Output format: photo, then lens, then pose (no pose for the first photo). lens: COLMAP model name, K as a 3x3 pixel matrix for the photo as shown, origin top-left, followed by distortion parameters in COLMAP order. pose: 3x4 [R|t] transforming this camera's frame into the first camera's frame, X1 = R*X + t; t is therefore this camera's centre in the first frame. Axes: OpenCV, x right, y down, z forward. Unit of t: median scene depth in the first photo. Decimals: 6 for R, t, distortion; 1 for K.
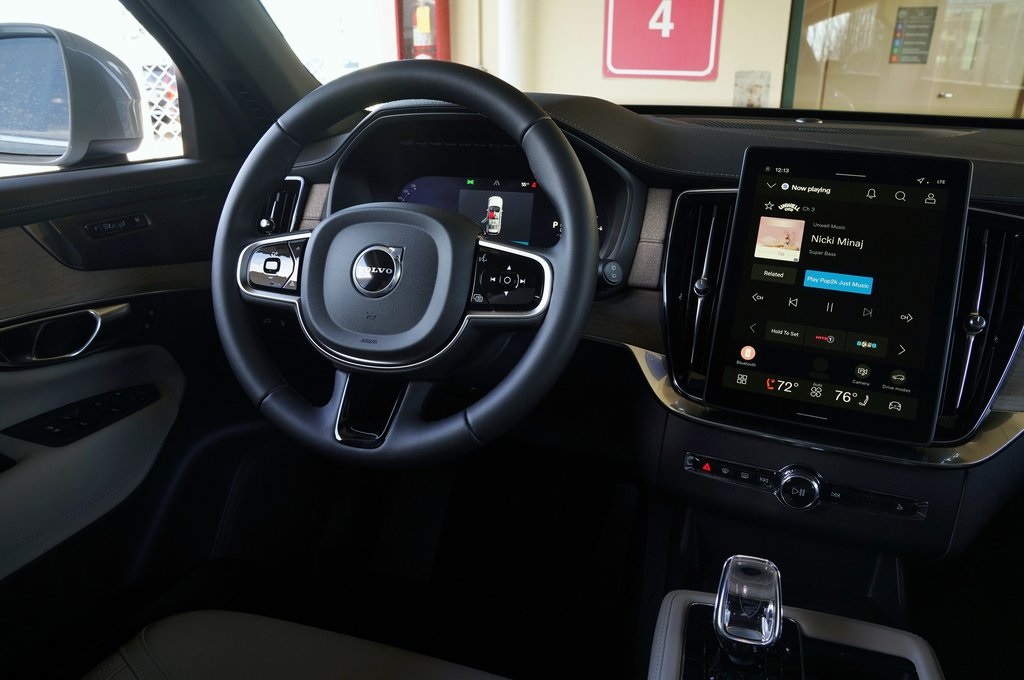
lens RADIAL K [[706.4, 0, 512.0], [0, 706.4, 340.0], [0, 0, 1]] dist [-0.136847, 0.093692]
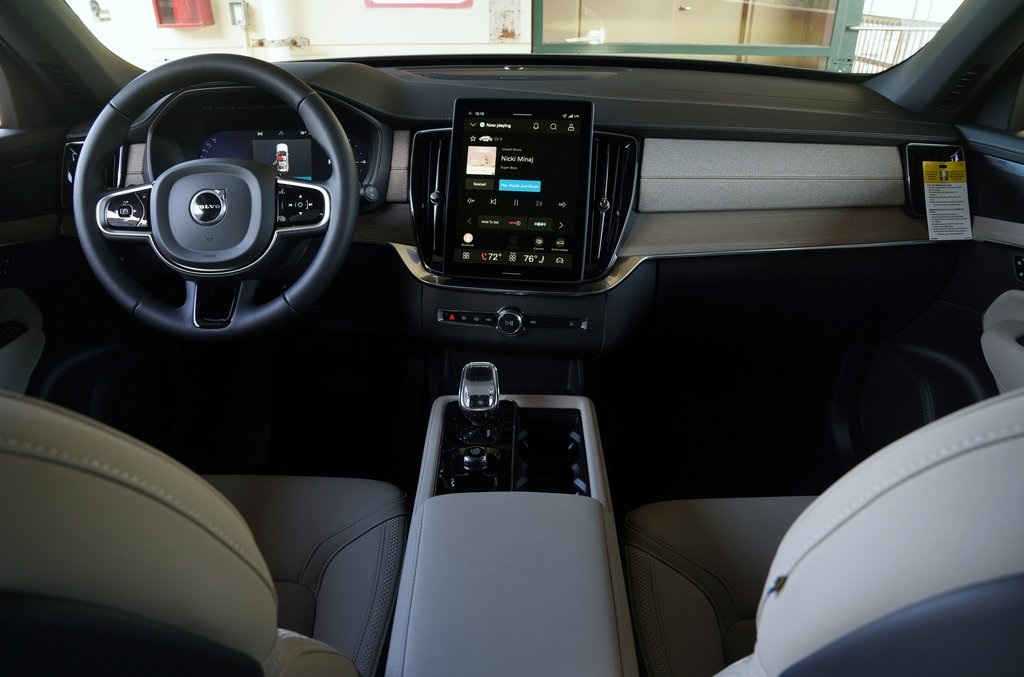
lens RADIAL K [[706.4, 0, 512.0], [0, 706.4, 338.5], [0, 0, 1]] dist [-0.136847, 0.093692]
pose [[0.953777, -0.136769, 0.267587, -0.010637], [0.107578, 0.986814, 0.120933, 0.061277], [-0.280599, -0.086557, 0.955914, -0.527537]]
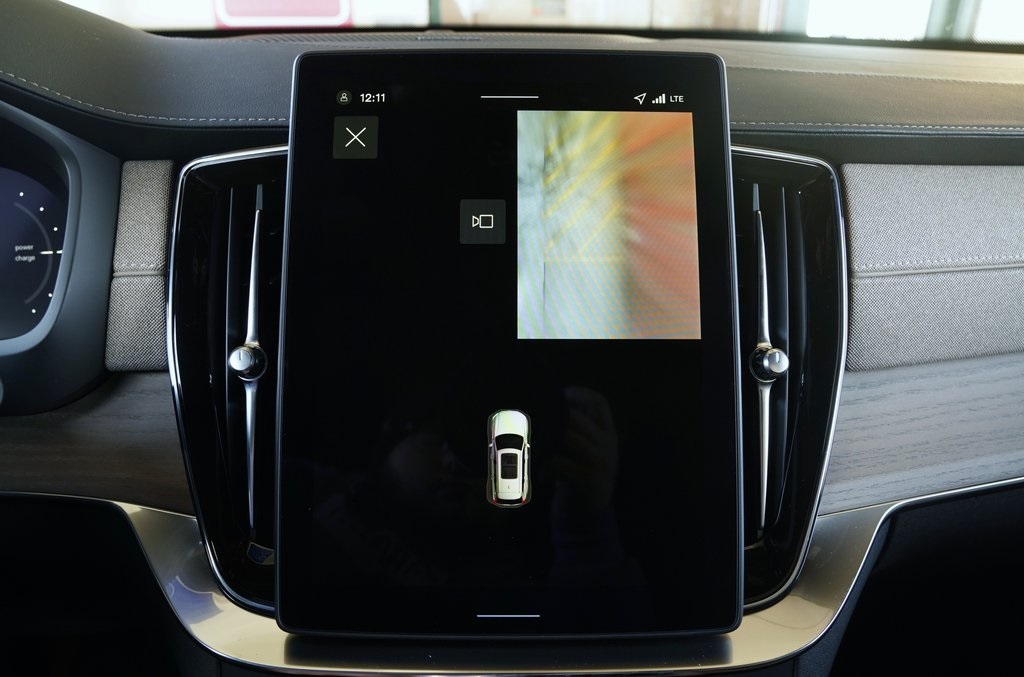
lens RADIAL K [[762.7, 0, 512.0], [0, 762.7, 338.5], [0, 0, 1]] dist [-0.098437, -0.003081]
pose [[0.894623, -0.174327, 0.411411, 0.249947], [0.155946, 0.984671, 0.078126, -0.115670], [-0.418724, -0.005735, 0.908095, 0.517480]]
